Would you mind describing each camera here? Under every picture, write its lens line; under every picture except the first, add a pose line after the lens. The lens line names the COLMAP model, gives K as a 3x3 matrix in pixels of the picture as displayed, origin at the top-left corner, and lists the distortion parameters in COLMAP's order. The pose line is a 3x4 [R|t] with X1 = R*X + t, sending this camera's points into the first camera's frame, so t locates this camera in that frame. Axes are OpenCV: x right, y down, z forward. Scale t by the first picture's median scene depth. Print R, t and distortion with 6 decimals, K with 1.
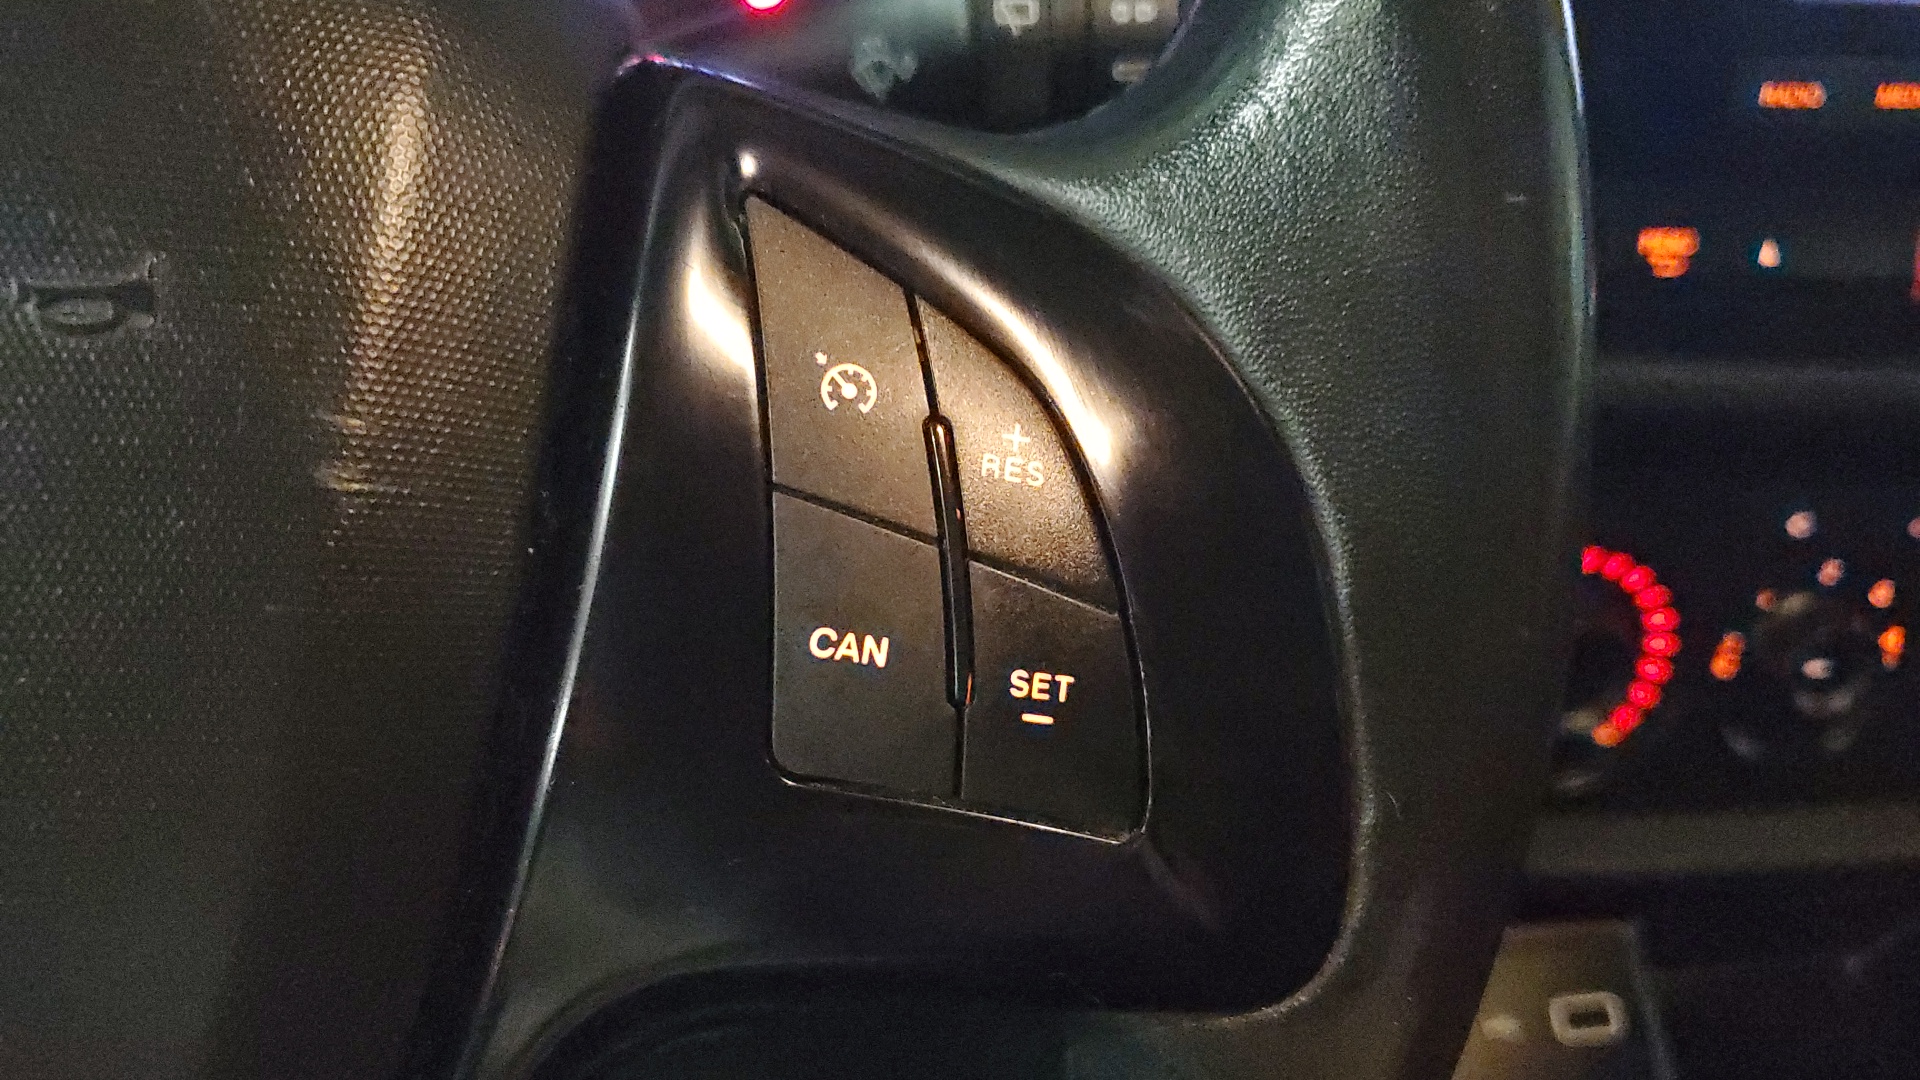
lens RADIAL K [[1488.8, 0, 960.2], [0, 1488.8, 574.4], [0, 0, 1]] dist [0.005061, 0.004318]
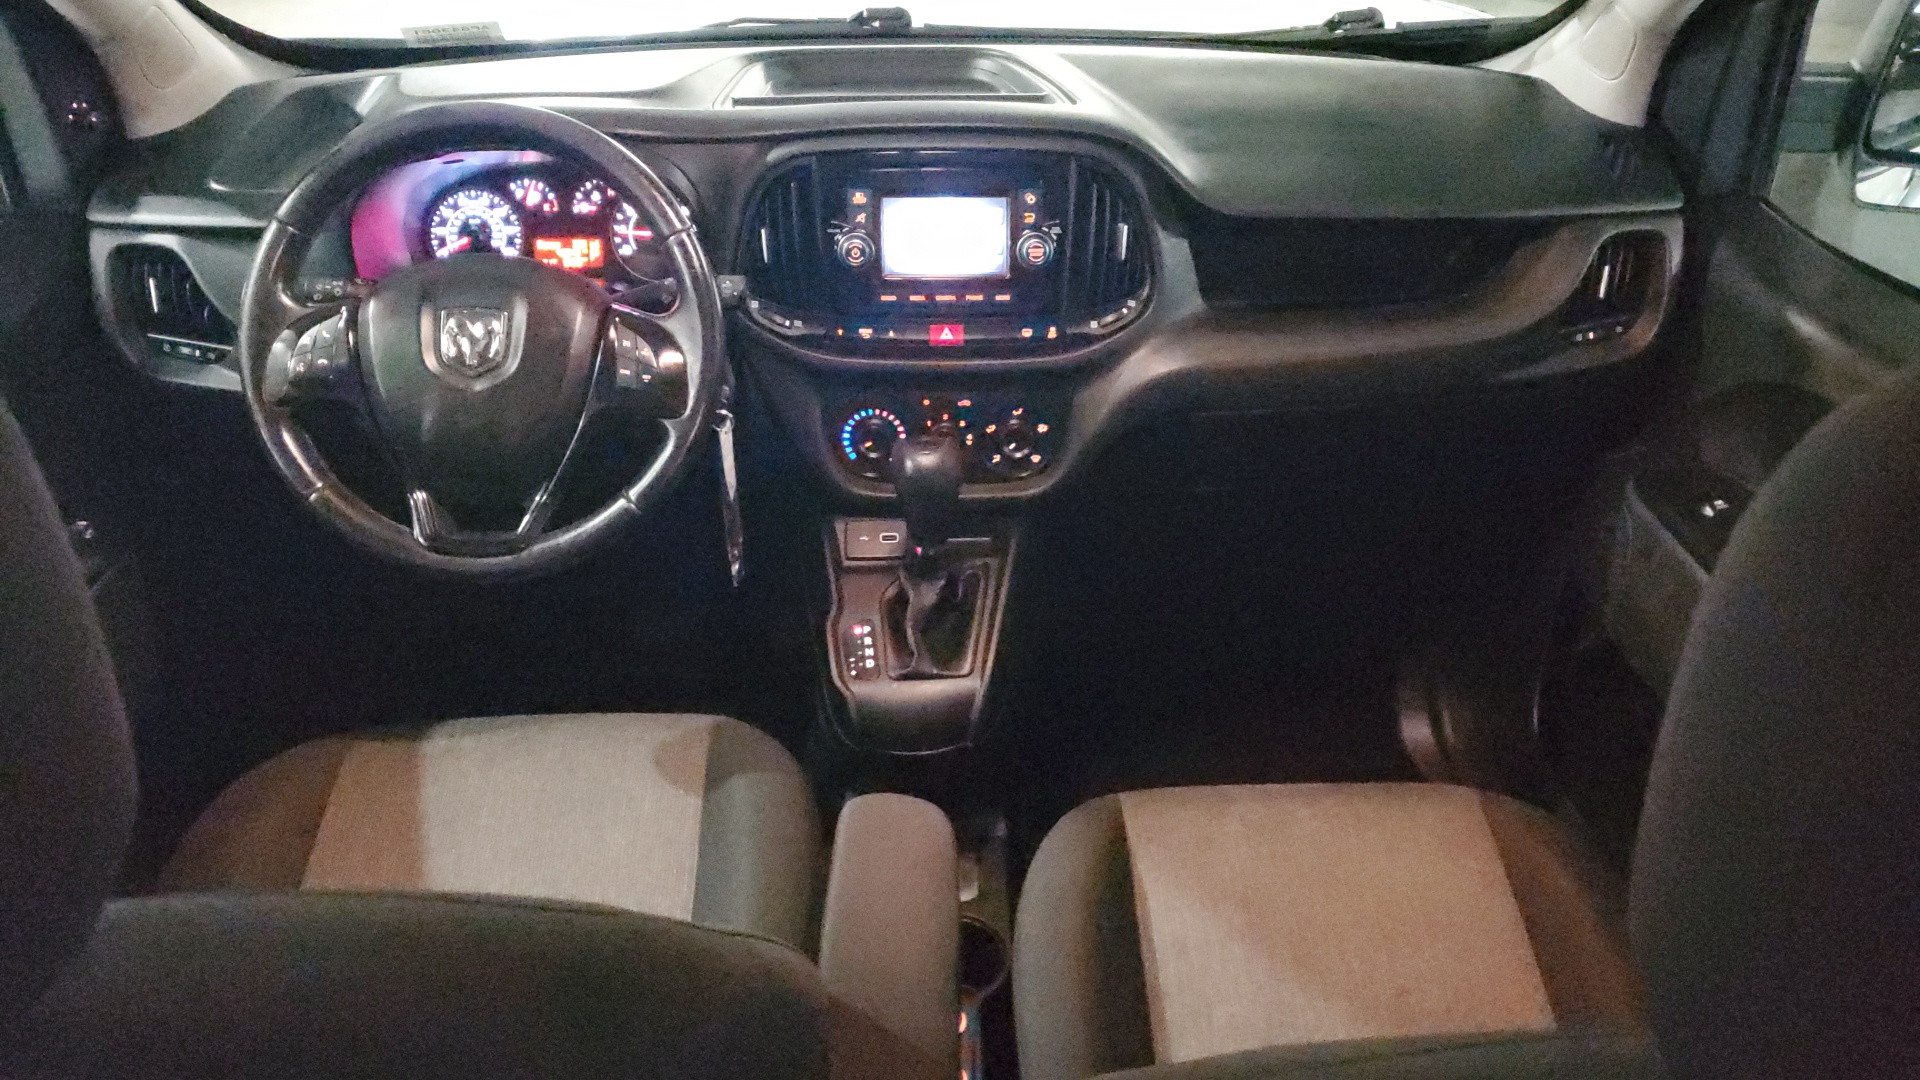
lens RADIAL K [[1474.9, 0, 978.0], [0, 1474.9, 606.1], [0, 0, 1]] dist [0.044795, -0.128579]
pose [[0.994424, 0.013643, -0.104569, 1.081191], [-0.017852, 0.999063, -0.039419, 0.638148], [0.103933, 0.041066, 0.993736, -2.761001]]
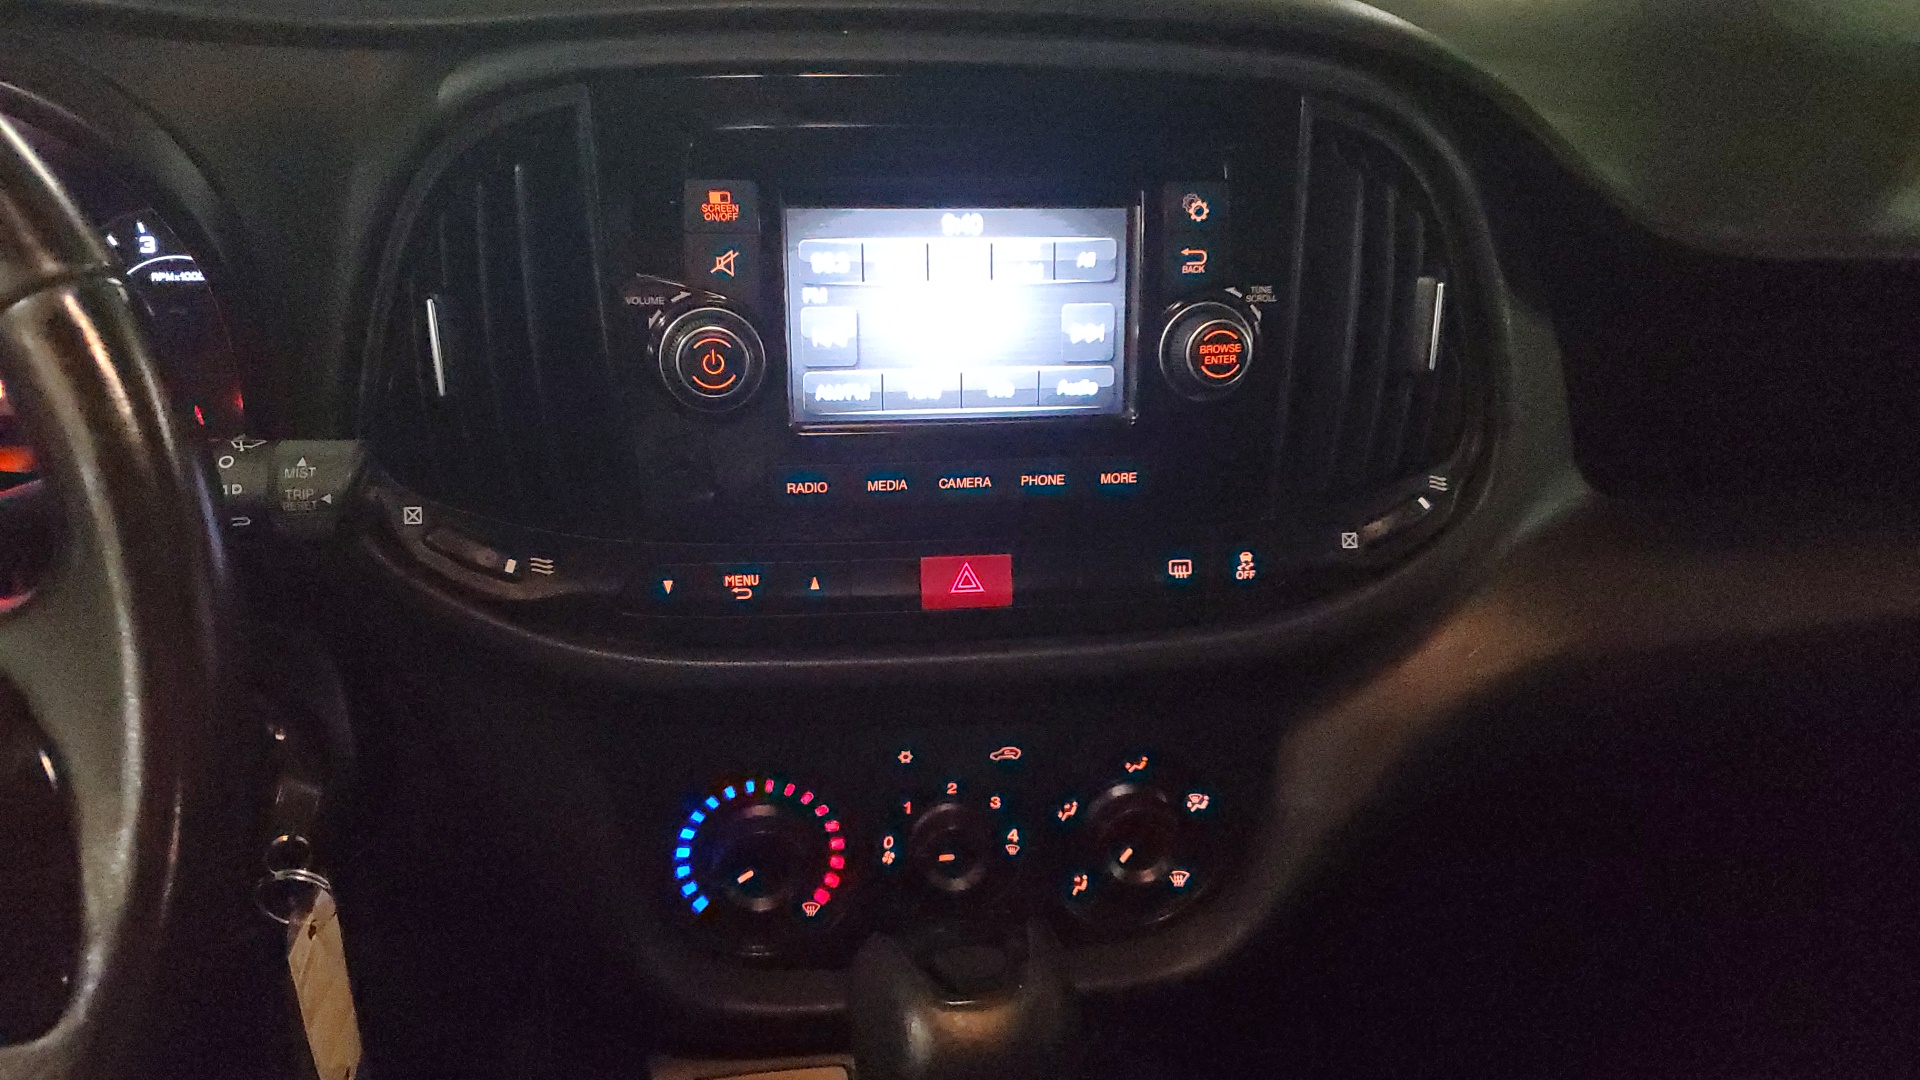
lens RADIAL K [[1452.7, 0, 924.5], [0, 1452.7, 556.3], [0, 0, 1]] dist [0.124343, -0.401534]
pose [[0.999382, -0.027653, 0.021703, 0.539563], [0.030473, 0.989297, -0.142700, -0.023413], [-0.017525, 0.143274, 0.989528, -0.419127]]
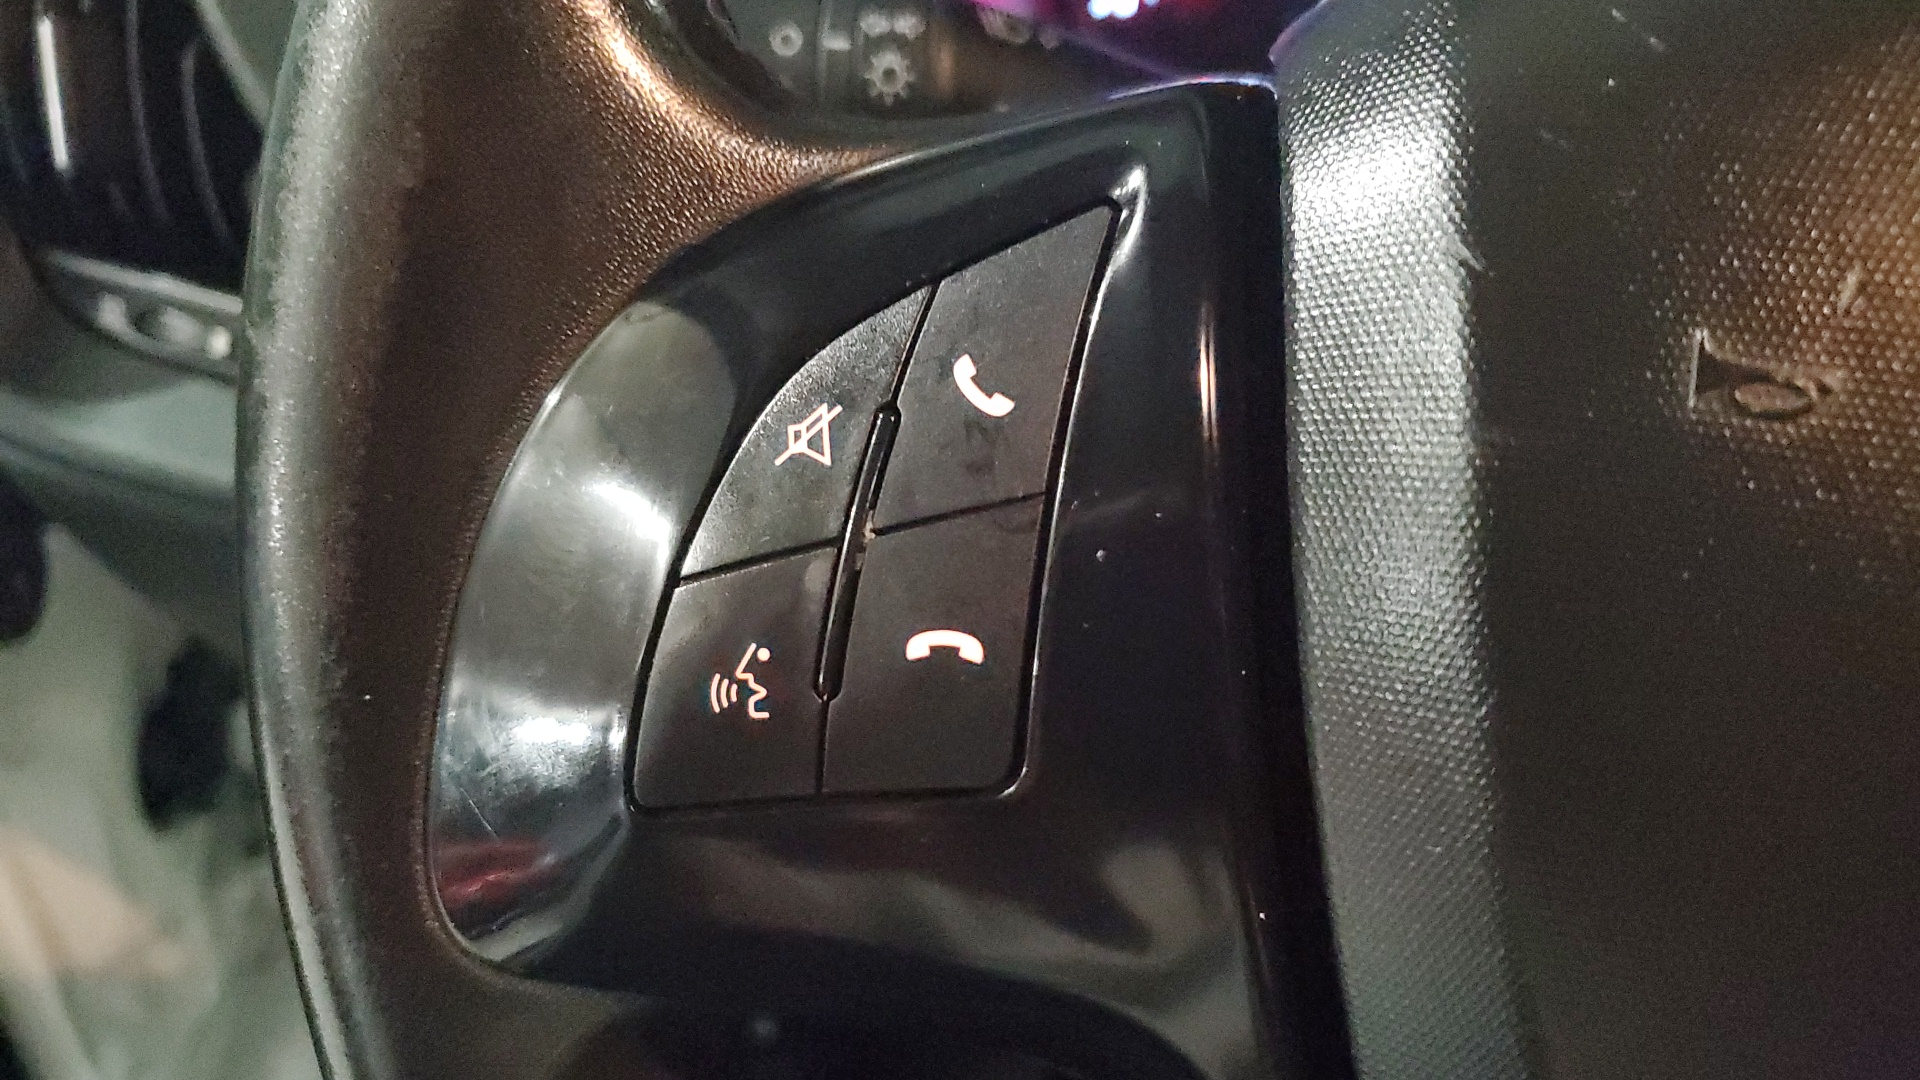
lens RADIAL K [[1474.9, 0, 978.0], [0, 1474.9, 606.1], [0, 0, 1]] dist [0.044795, -0.128579]
pose [[0.965836, 0.103115, -0.237756, -0.581568], [-0.103428, 0.994574, 0.011190, -0.005986], [0.237620, 0.013783, 0.971260, -0.079623]]
